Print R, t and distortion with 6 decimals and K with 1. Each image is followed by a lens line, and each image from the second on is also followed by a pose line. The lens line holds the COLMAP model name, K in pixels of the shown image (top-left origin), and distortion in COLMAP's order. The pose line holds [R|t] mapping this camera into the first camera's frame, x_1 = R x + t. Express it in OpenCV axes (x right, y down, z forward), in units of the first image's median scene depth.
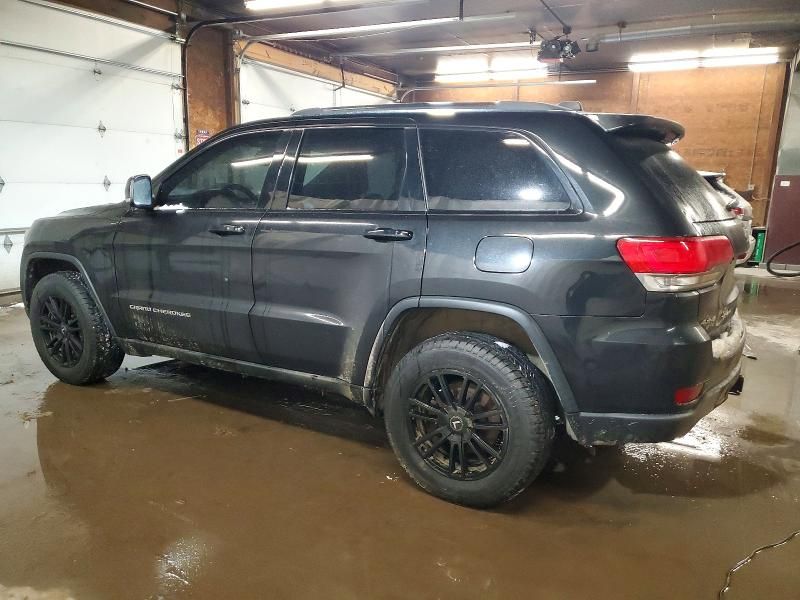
lens RADIAL K [[567.7, 0, 400.0], [0, 567.7, 300.0], [0, 0, 1]] dist [0.184982, -0.000482]
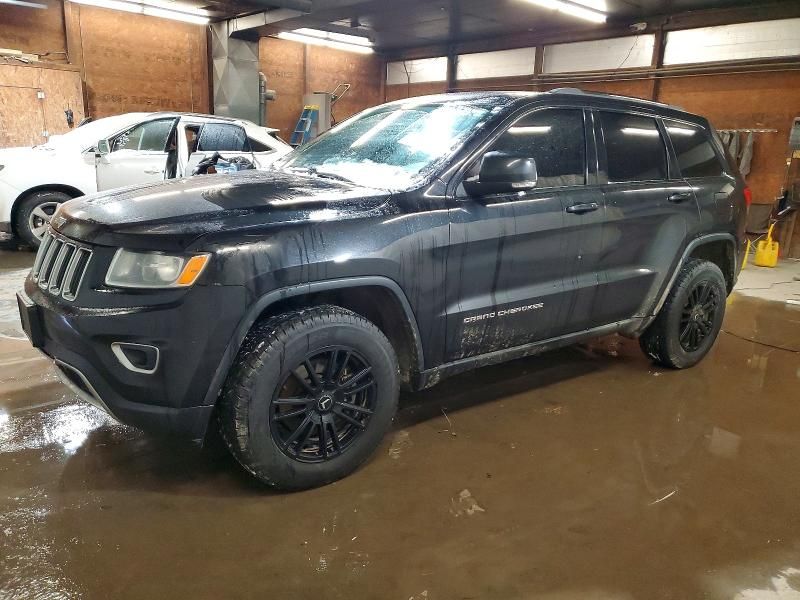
lens RADIAL K [[674.0, 0, 400.0], [0, 674.0, 300.0], [0, 0, 1]] dist [0.017400, 0.005241]
pose [[0.421374, -0.229837, 0.877280, -0.774702], [0.172115, 0.970039, 0.171469, -0.114470], [-0.890405, 0.078740, 0.448307, 0.385418]]
